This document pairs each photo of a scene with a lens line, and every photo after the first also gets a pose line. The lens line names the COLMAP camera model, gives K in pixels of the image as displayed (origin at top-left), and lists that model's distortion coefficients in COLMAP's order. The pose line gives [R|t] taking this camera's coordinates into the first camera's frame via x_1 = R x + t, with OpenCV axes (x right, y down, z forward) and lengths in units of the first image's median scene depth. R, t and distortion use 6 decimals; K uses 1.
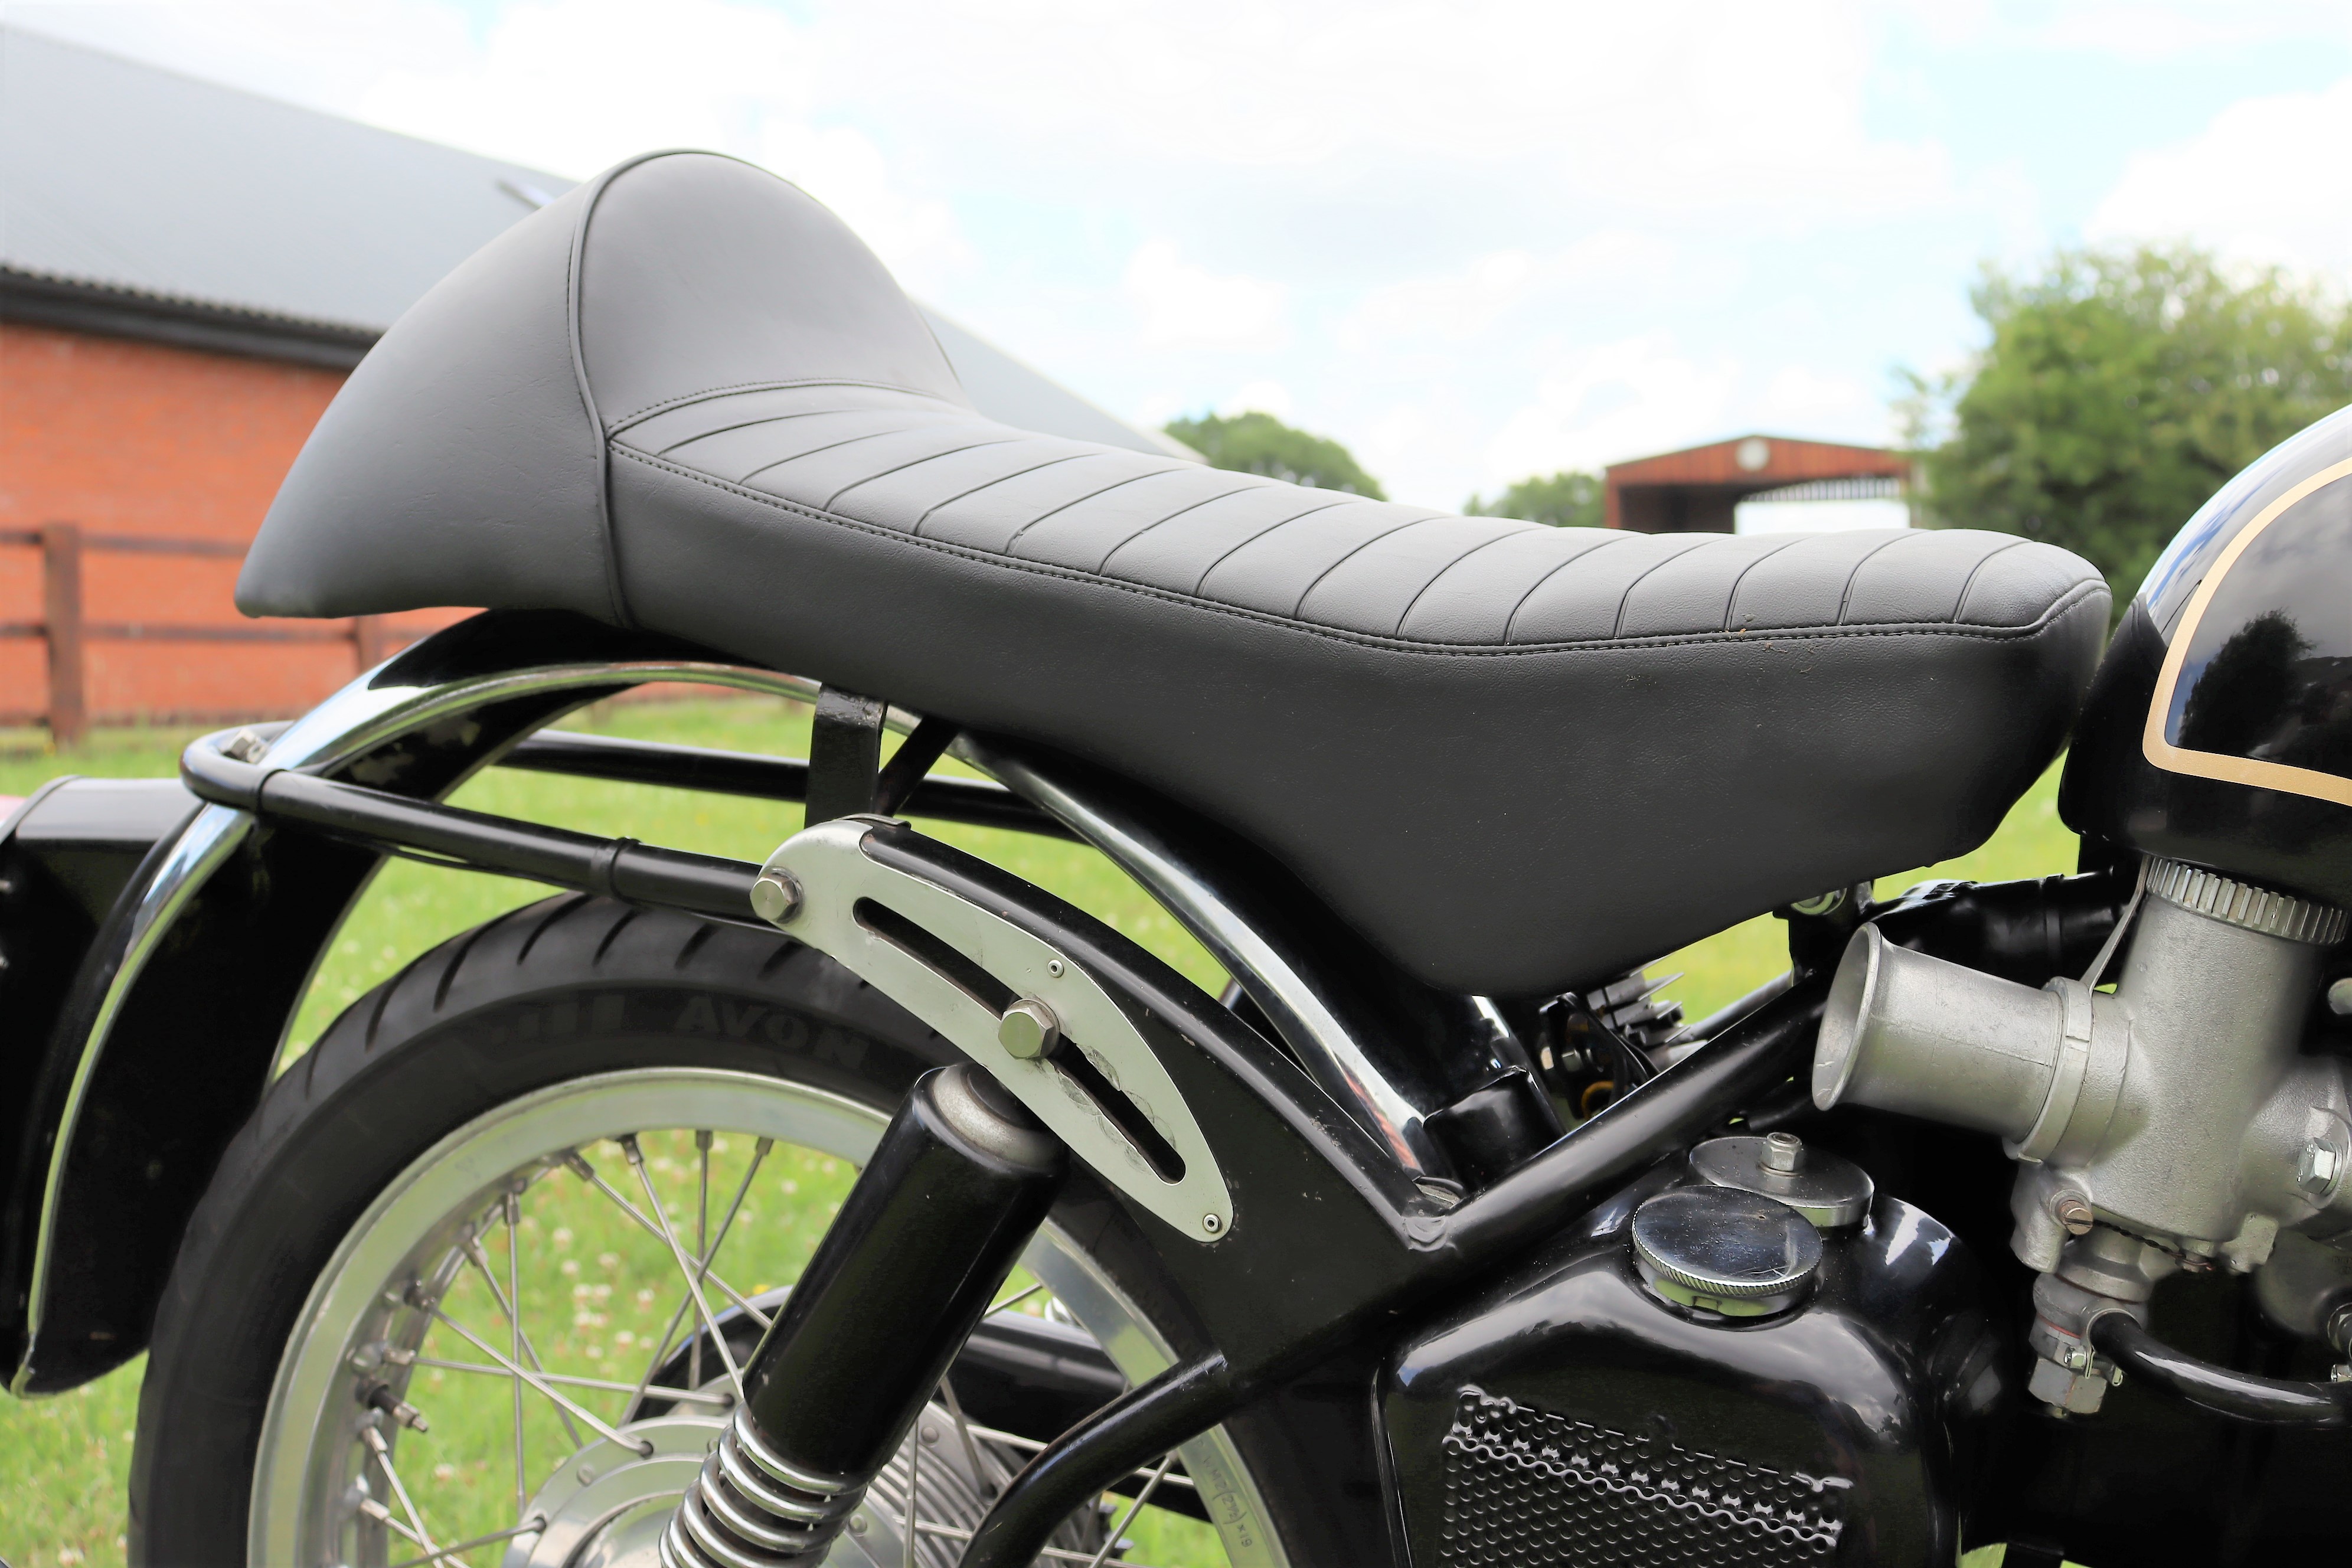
lens RADIAL K [[2704.4, 0, 1176.0], [0, 2704.4, 784.0], [0, 0, 1]] dist [-0.095643, 0.278930]
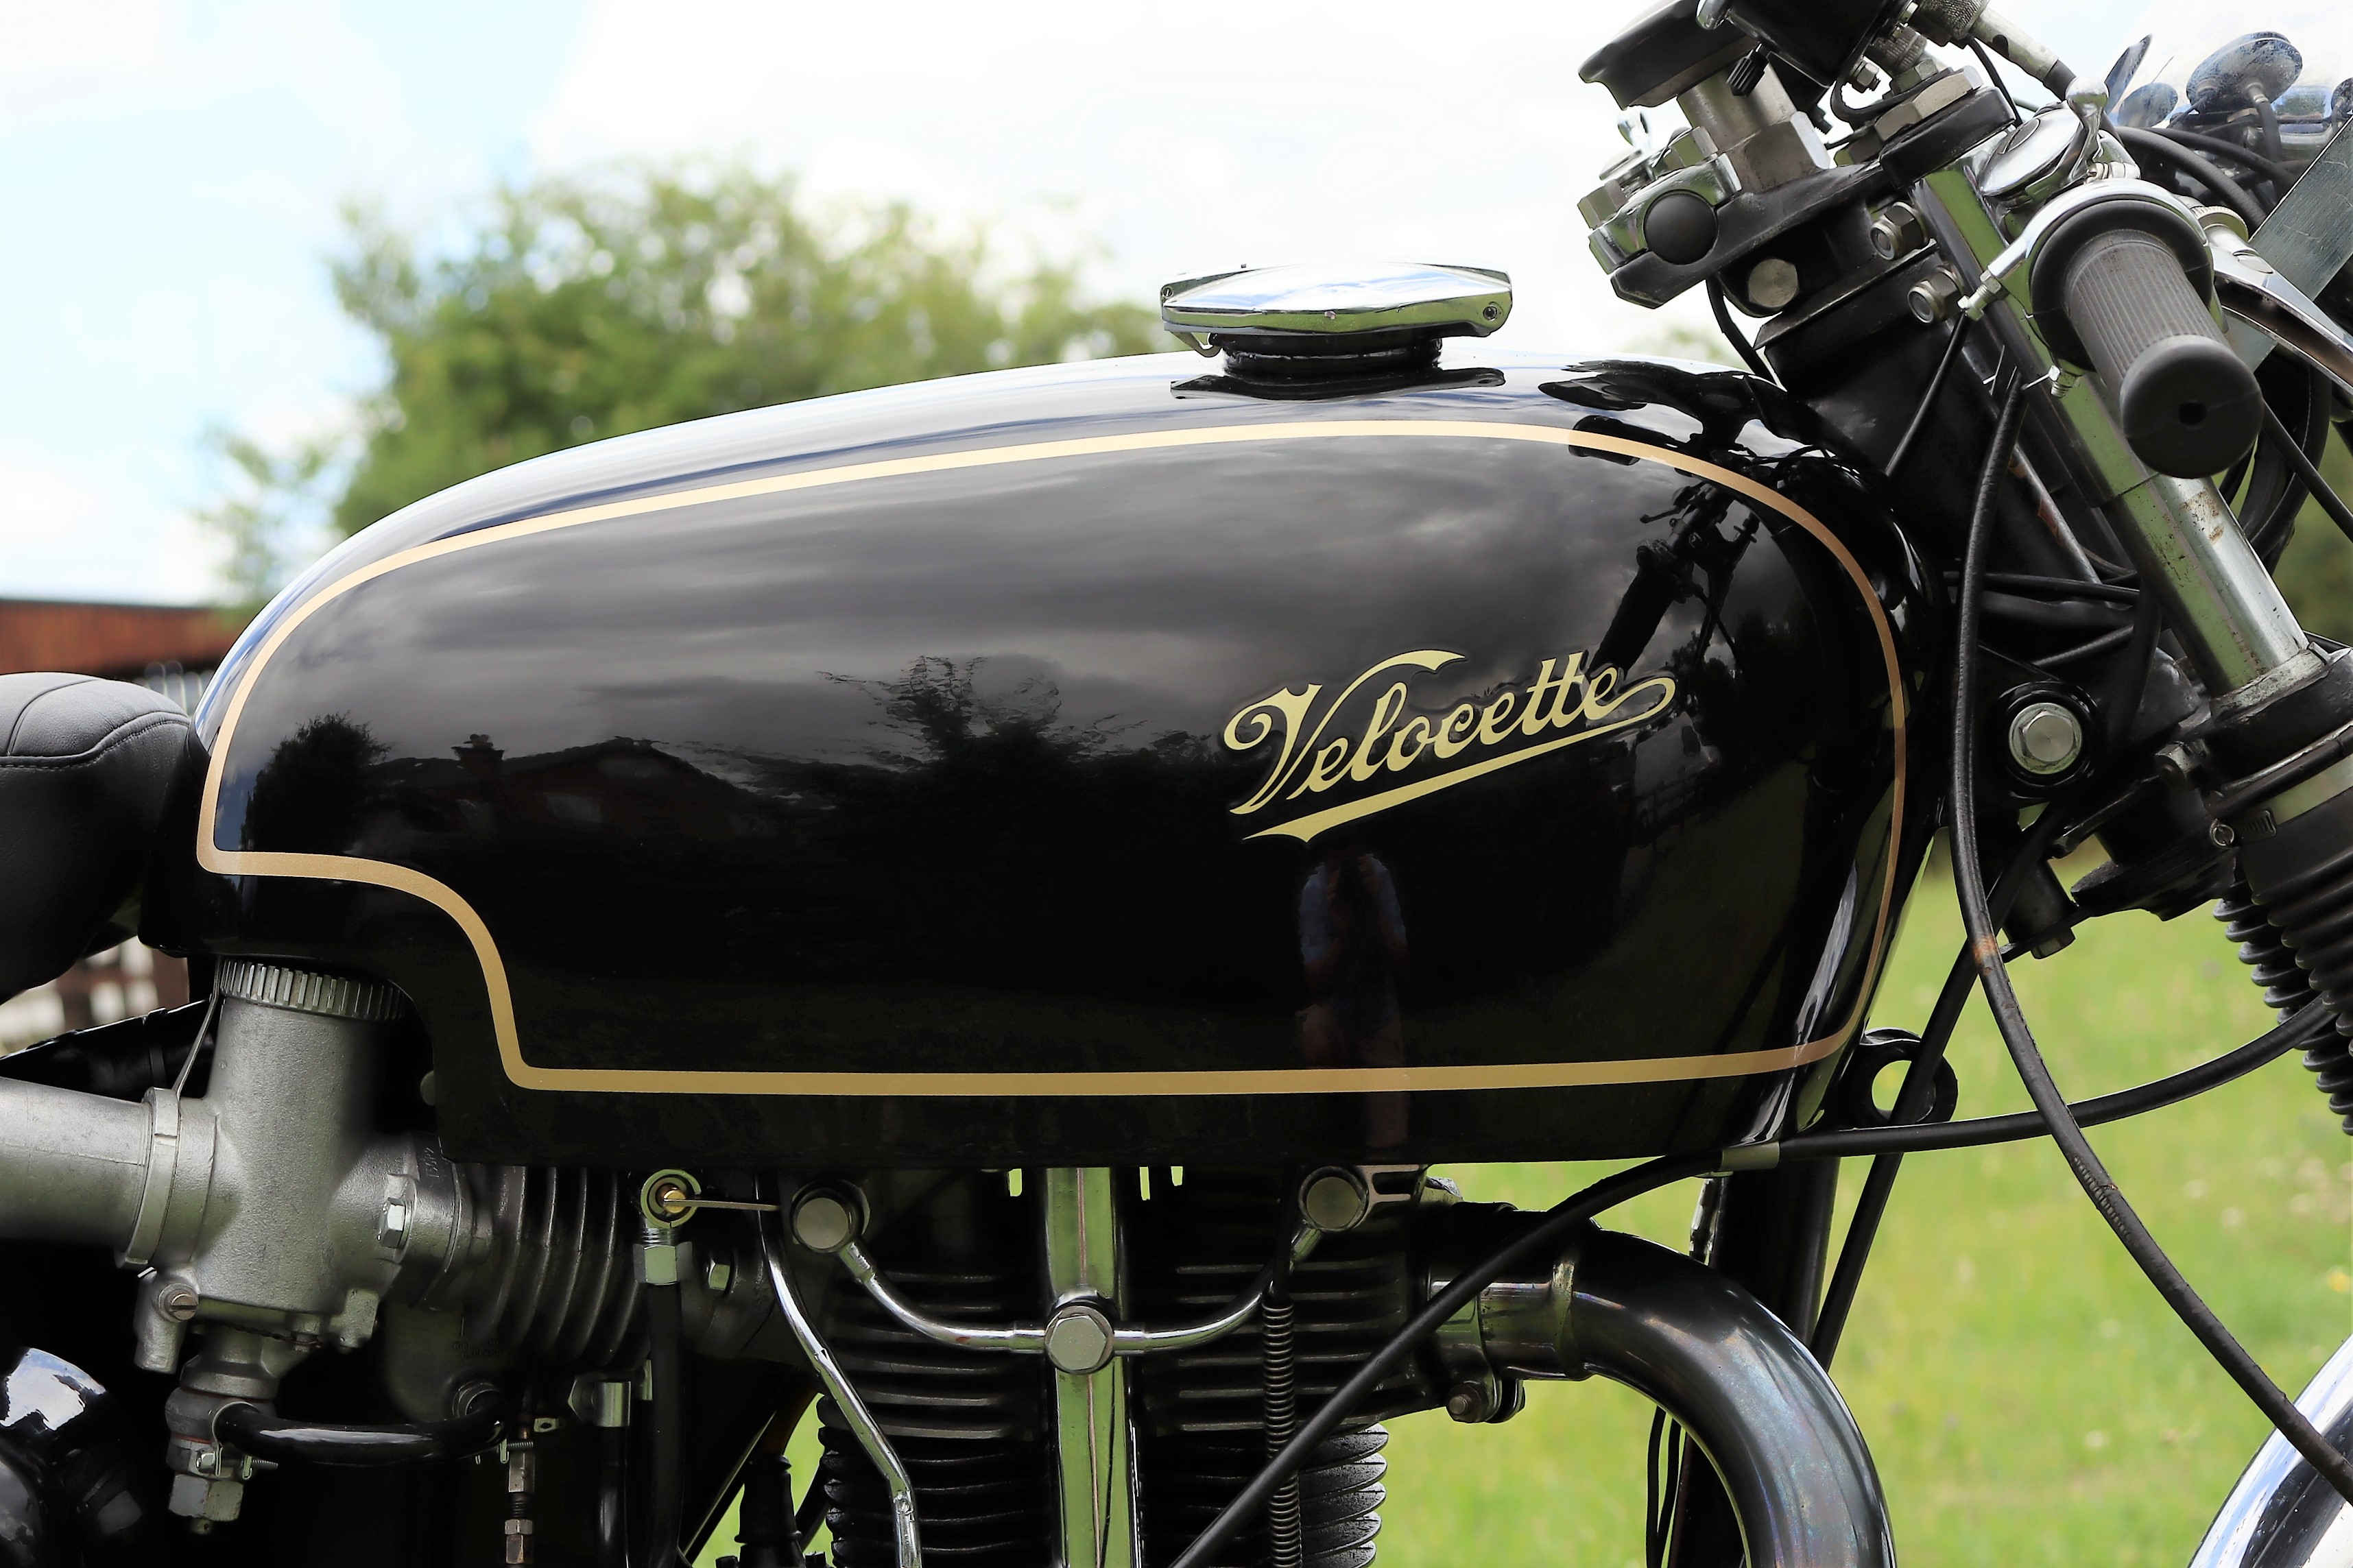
lens RADIAL K [[5776.2, 0, 1172.8], [0, 5776.2, 811.5], [0, 0, 1]] dist [0.326142, -0.305599]
pose [[0.910035, -0.079351, 0.406865, -0.222202], [0.116514, 0.990903, -0.067352, 0.165350], [-0.397819, 0.108698, 0.911002, -1.232832]]
